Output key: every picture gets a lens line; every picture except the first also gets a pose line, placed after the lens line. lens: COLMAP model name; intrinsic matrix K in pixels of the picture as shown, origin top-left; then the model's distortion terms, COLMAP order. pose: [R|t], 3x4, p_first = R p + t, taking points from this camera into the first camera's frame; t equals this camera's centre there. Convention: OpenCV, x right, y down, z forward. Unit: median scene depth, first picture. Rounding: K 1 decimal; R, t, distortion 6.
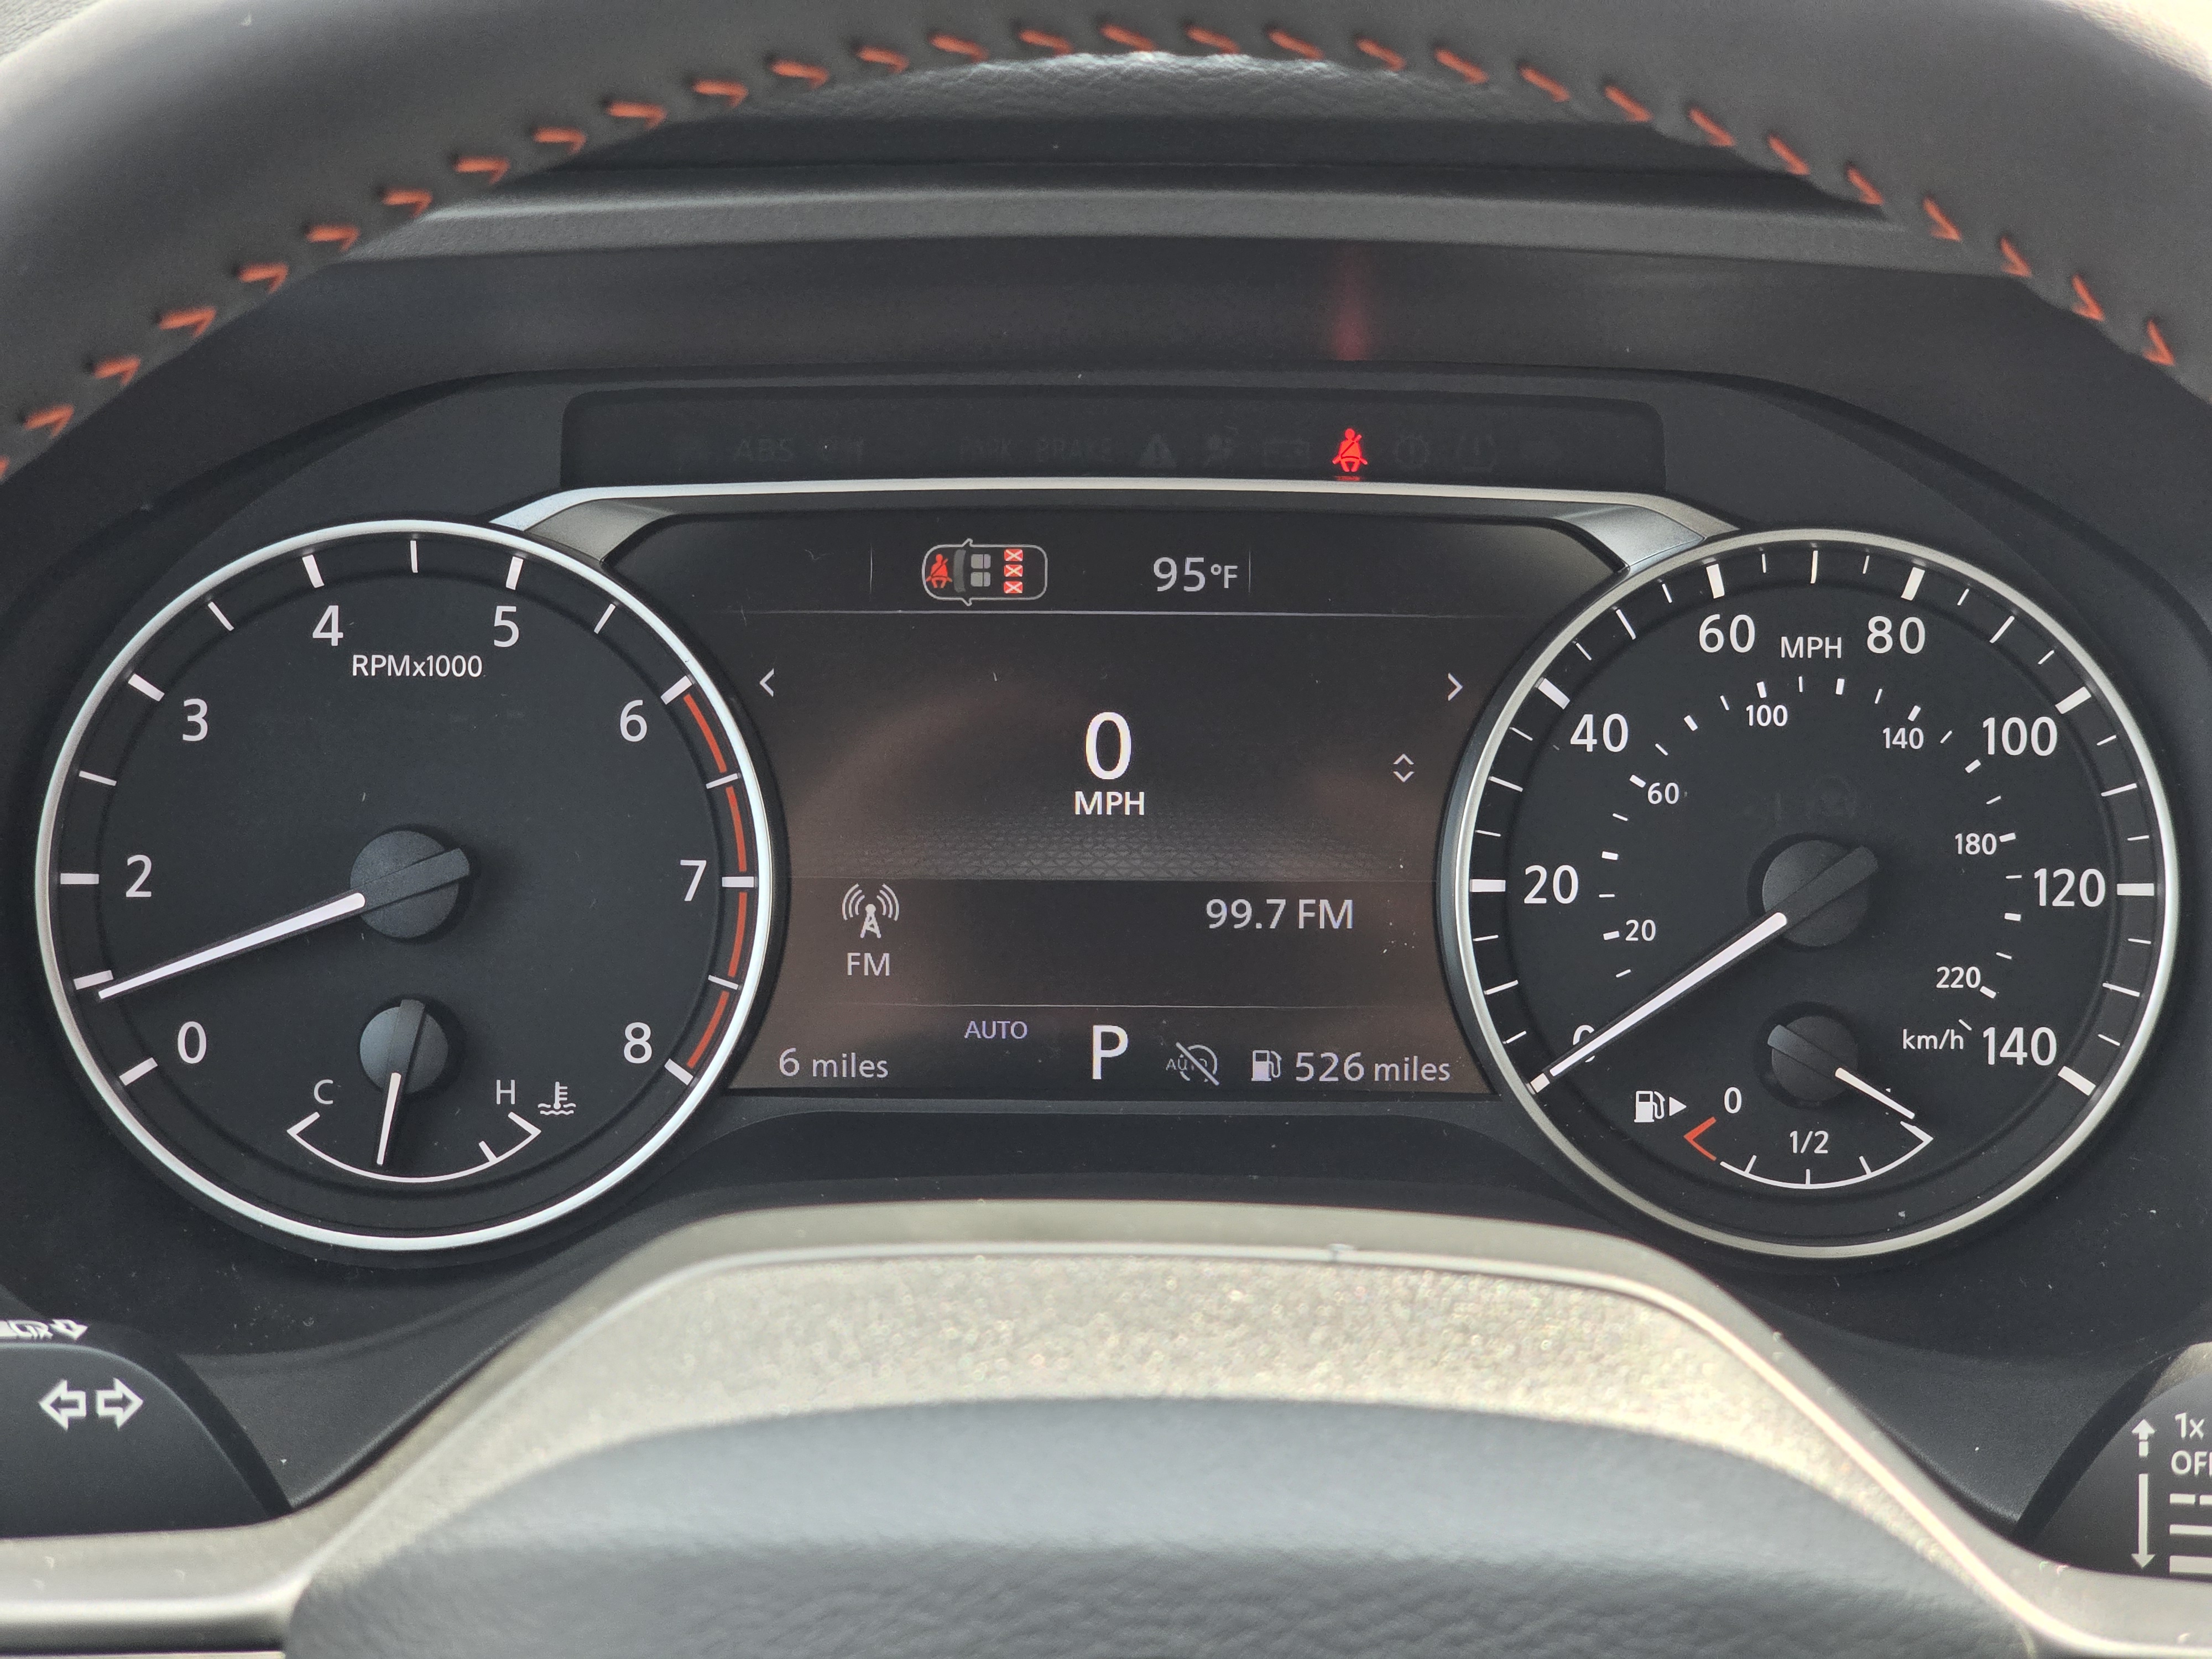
lens RADIAL K [[4322.5, 0, 1193.7], [0, 4322.5, 700.3], [0, 0, 1]] dist [-0.125575, 0.000000]
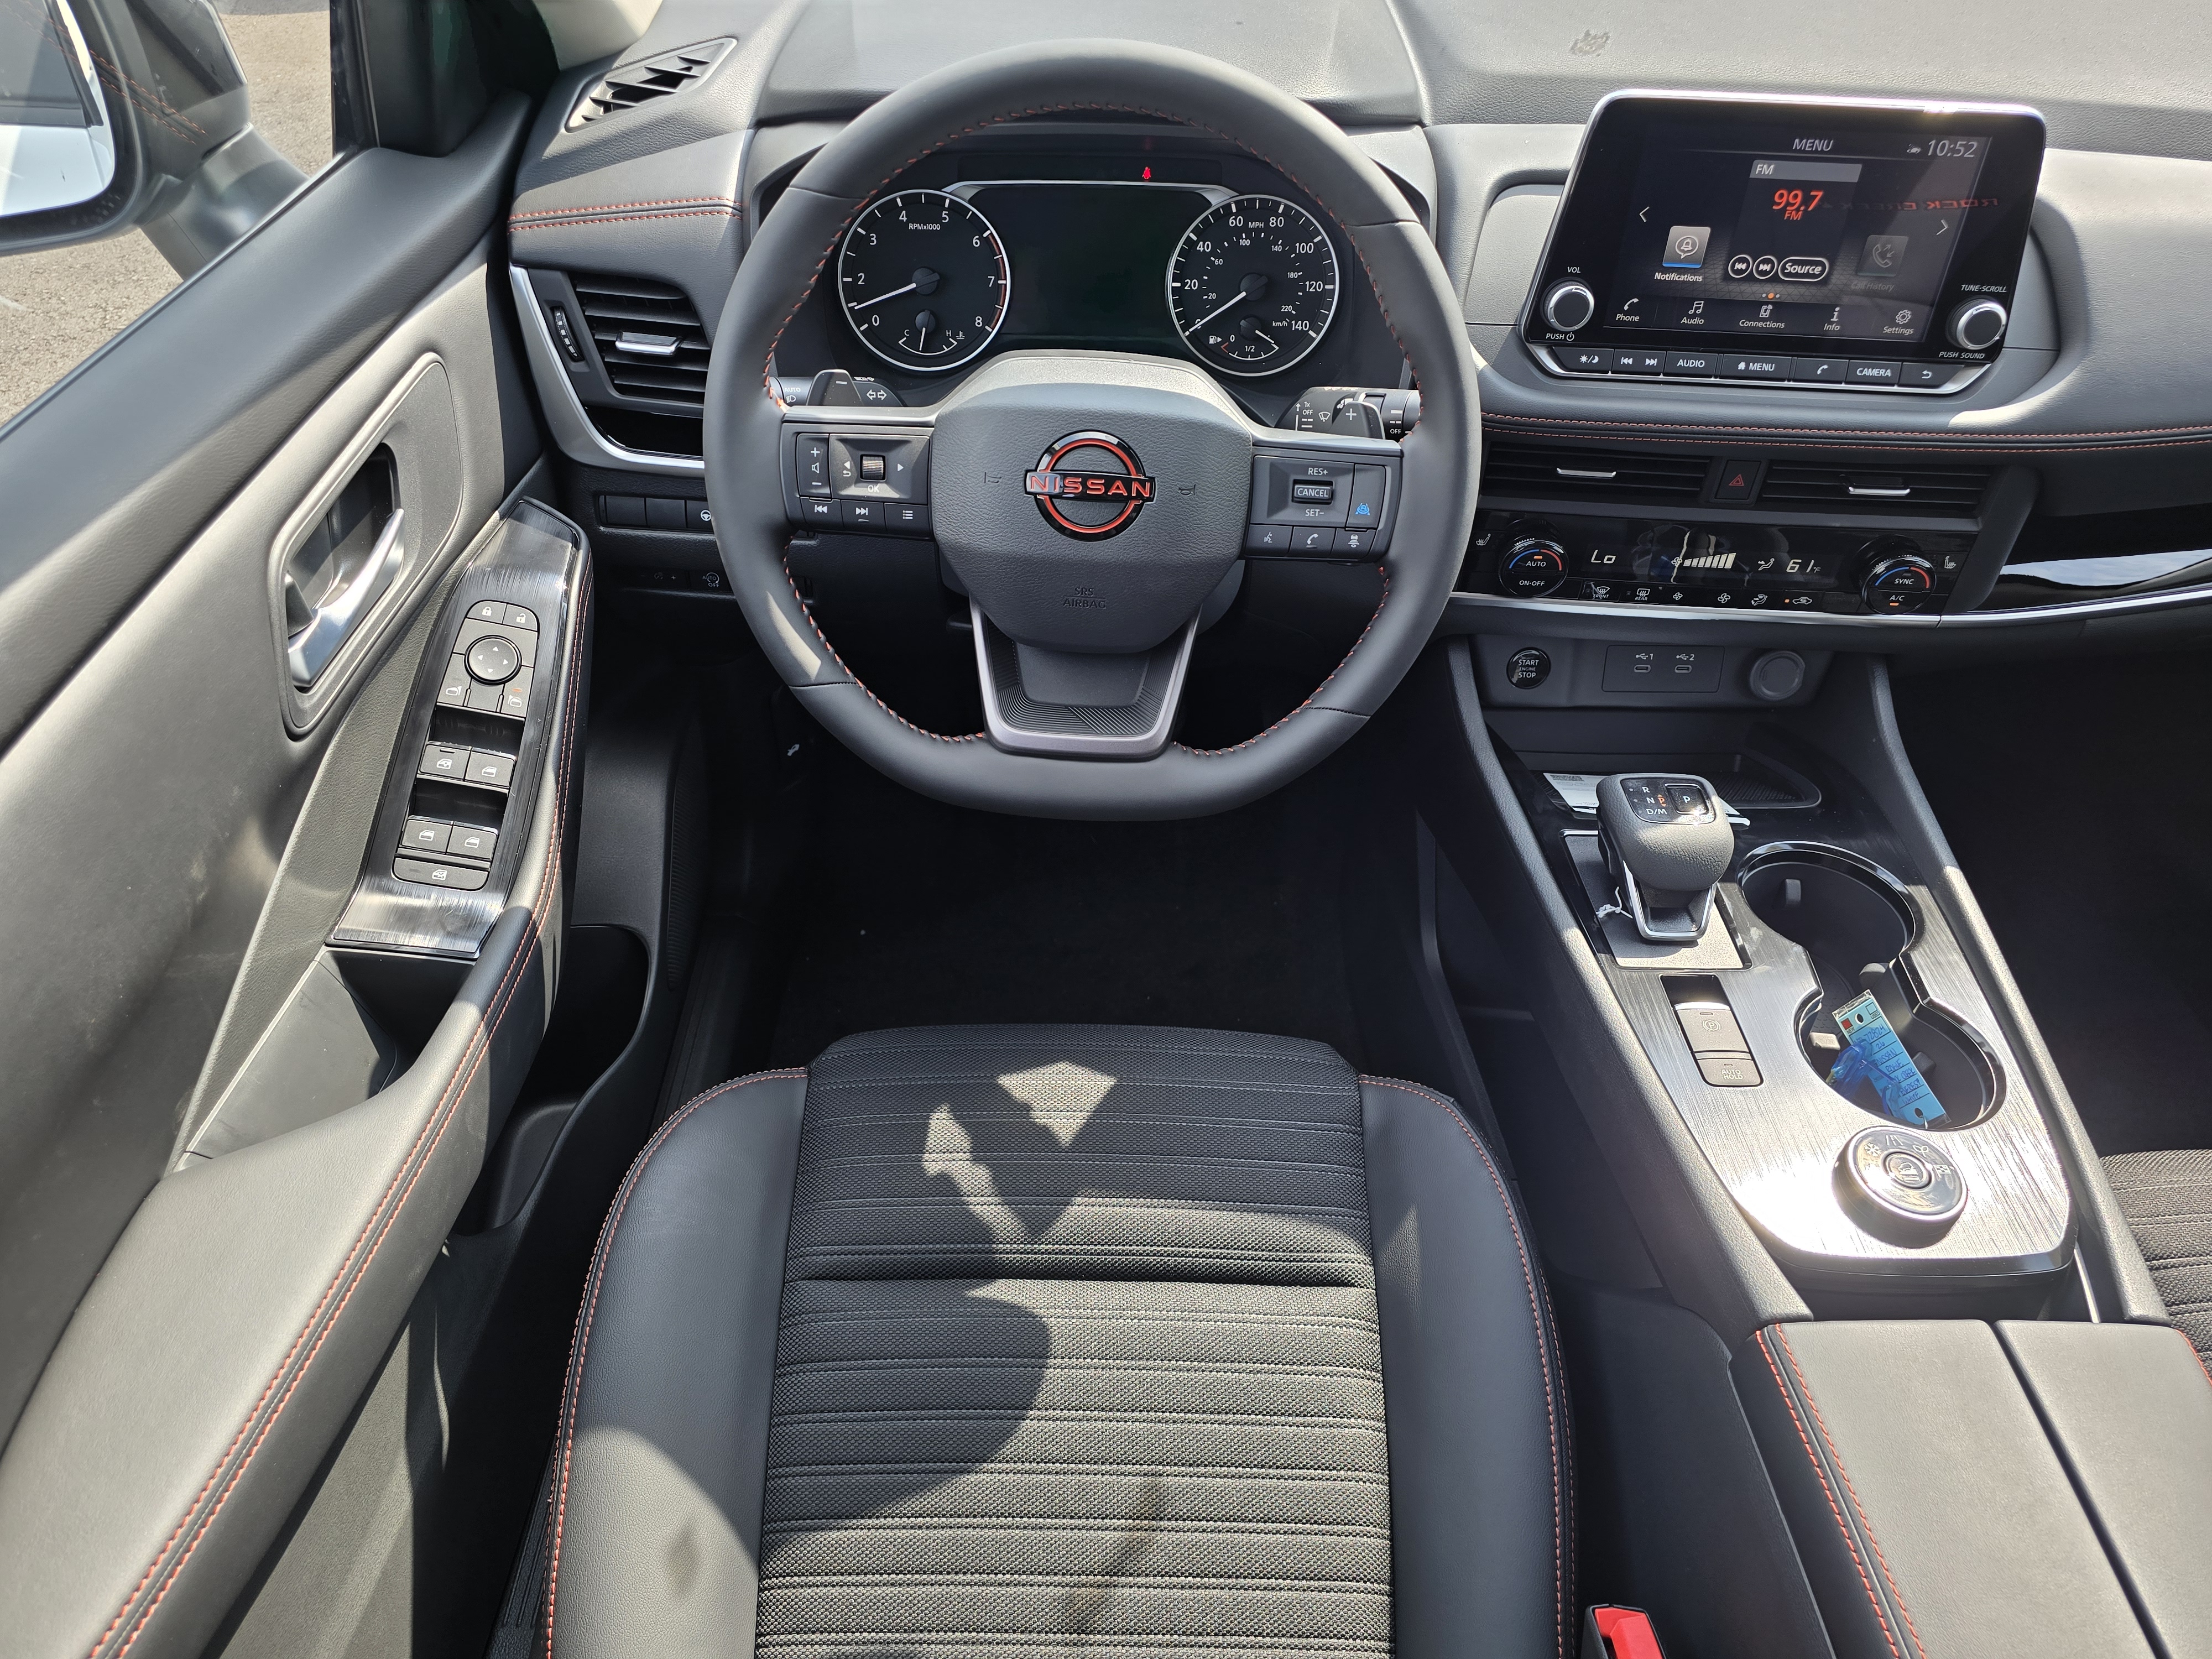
lens RADIAL K [[1512.8, 0, 1090.1], [0, 1512.8, 802.6], [0, 0, 1]] dist [0.044448, -0.049120]
pose [[0.999604, 0.017418, -0.022083, 0.024789], [-0.008187, 0.931350, 0.364033, -0.026586], [0.026908, -0.363708, 0.931124, -0.593545]]
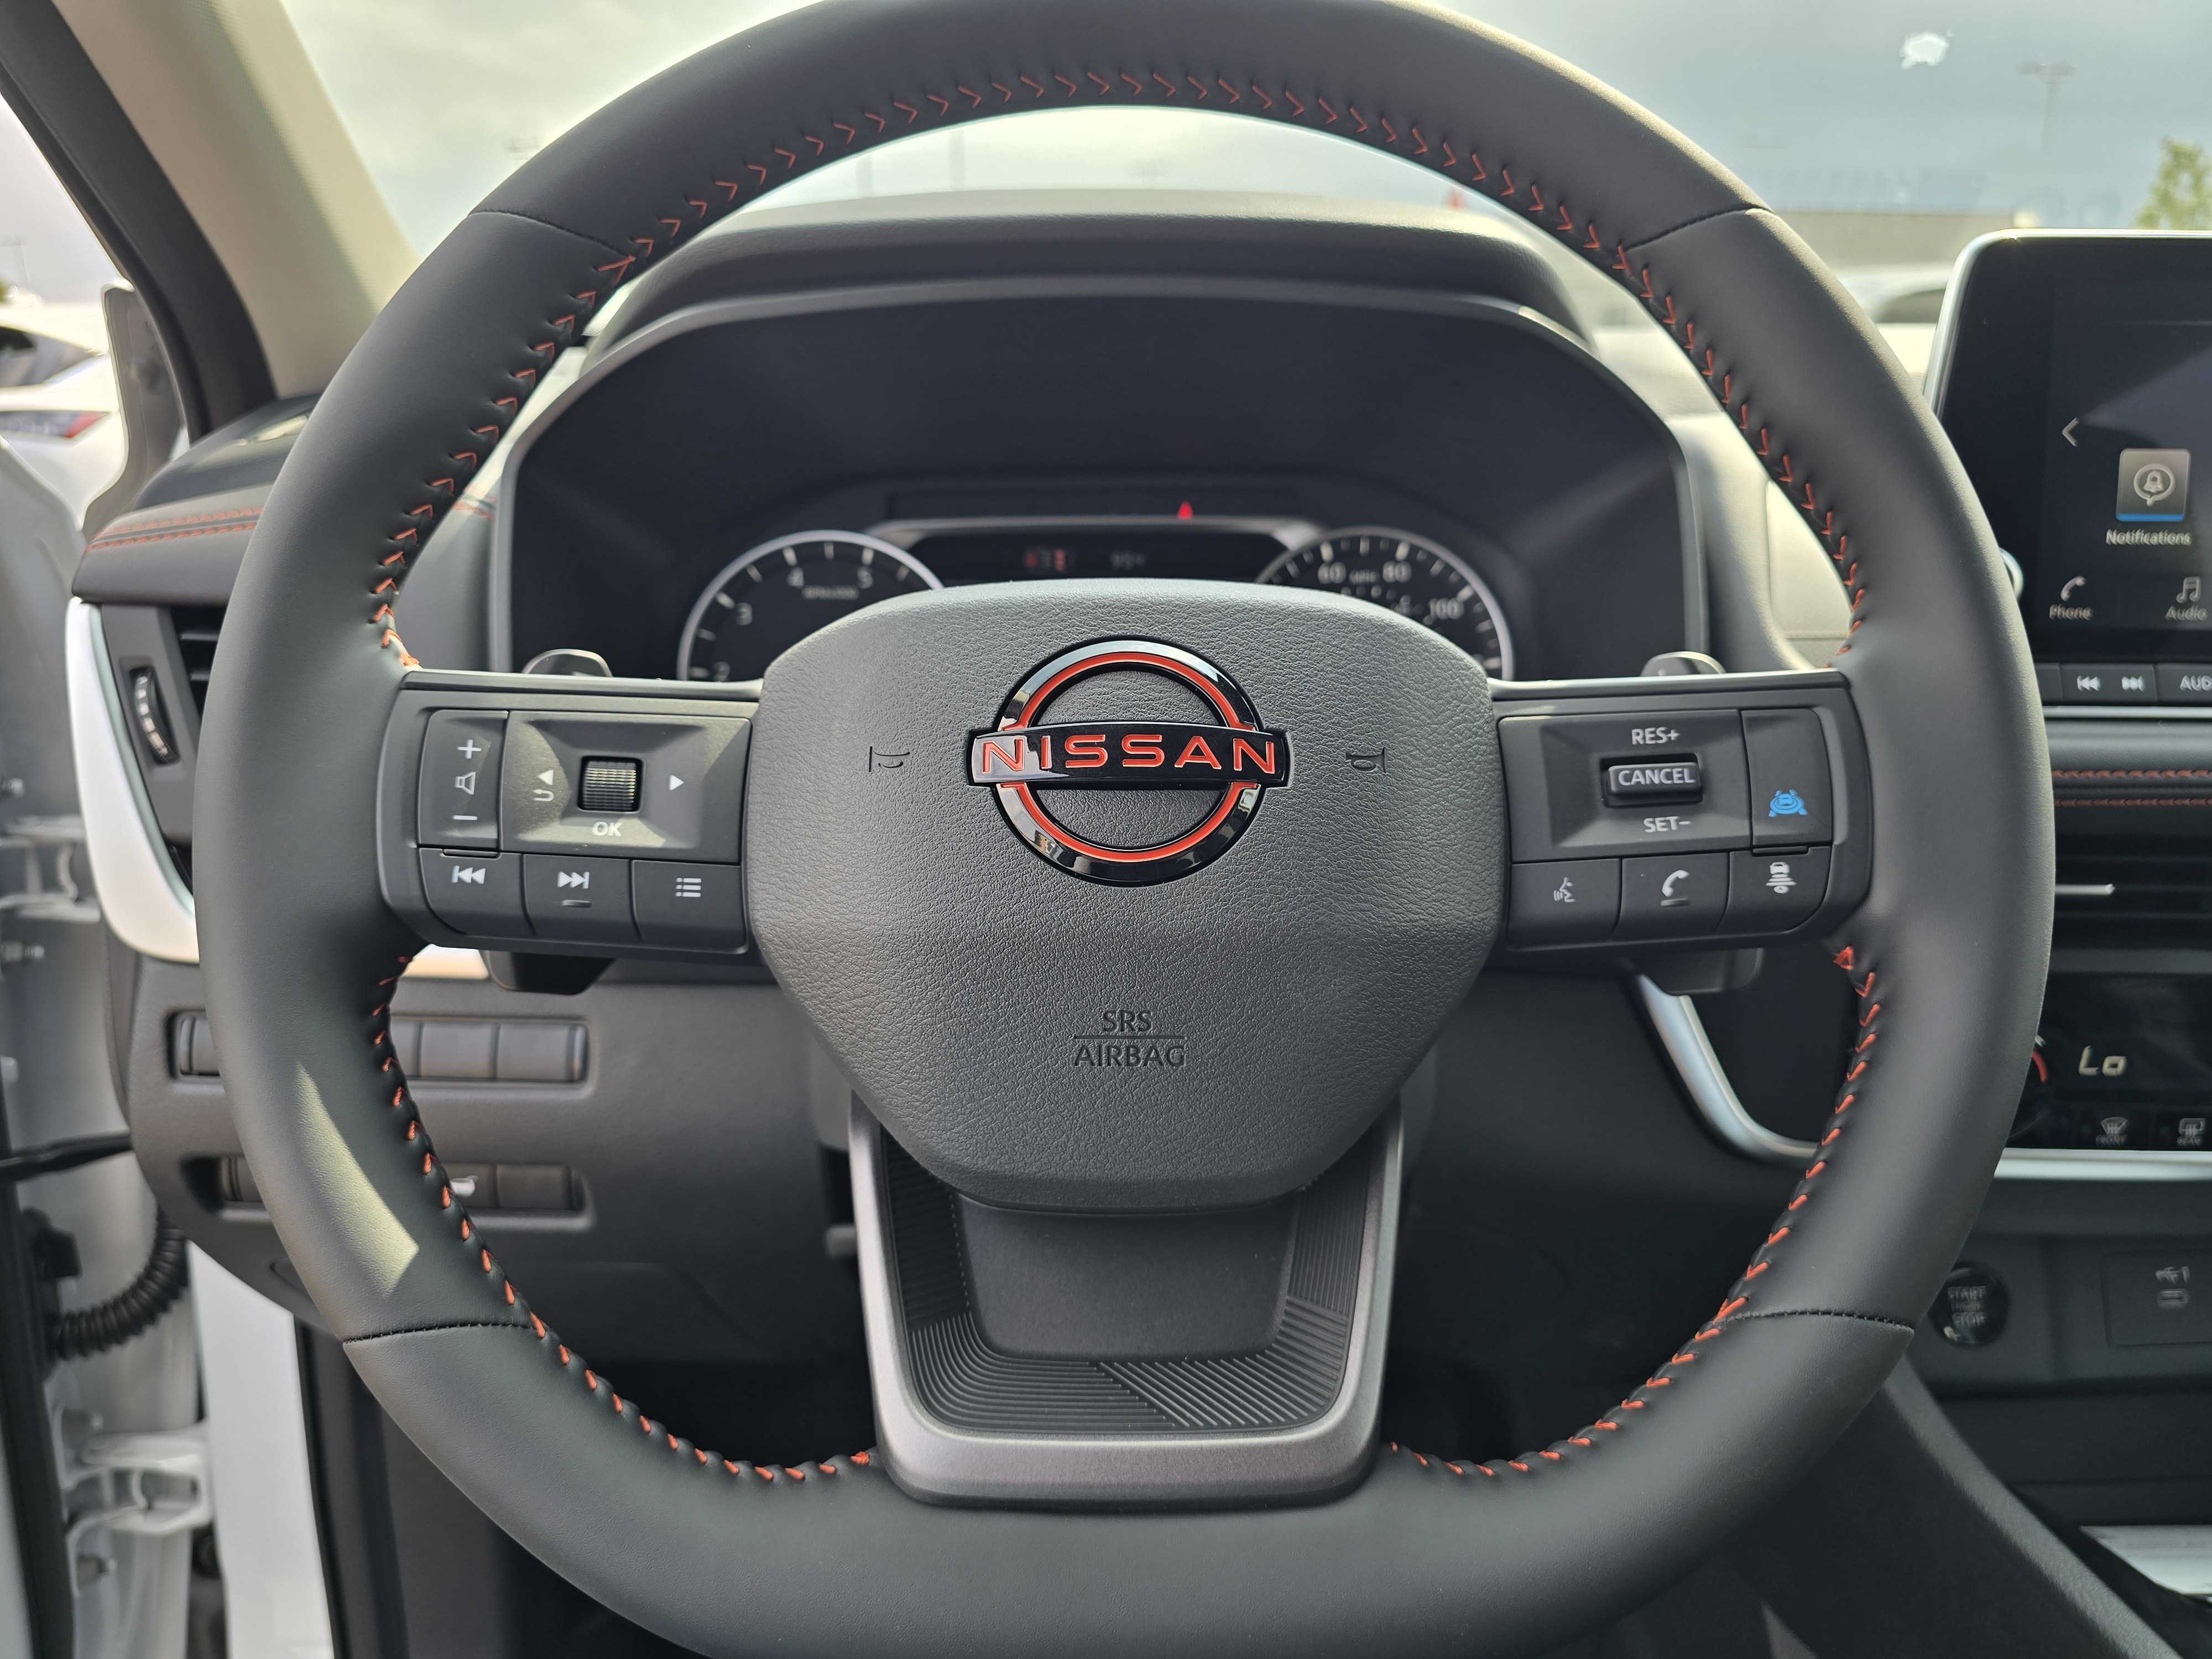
lens RADIAL K [[1512.8, 0, 1141.8], [0, 1512.8, 830.4], [0, 0, 1]] dist [0.044448, -0.049120]
pose [[0.999653, -0.024179, 0.010451, -0.005182], [0.025117, 0.994508, -0.101598, 0.233492], [-0.007937, 0.101825, 0.994771, 0.097951]]
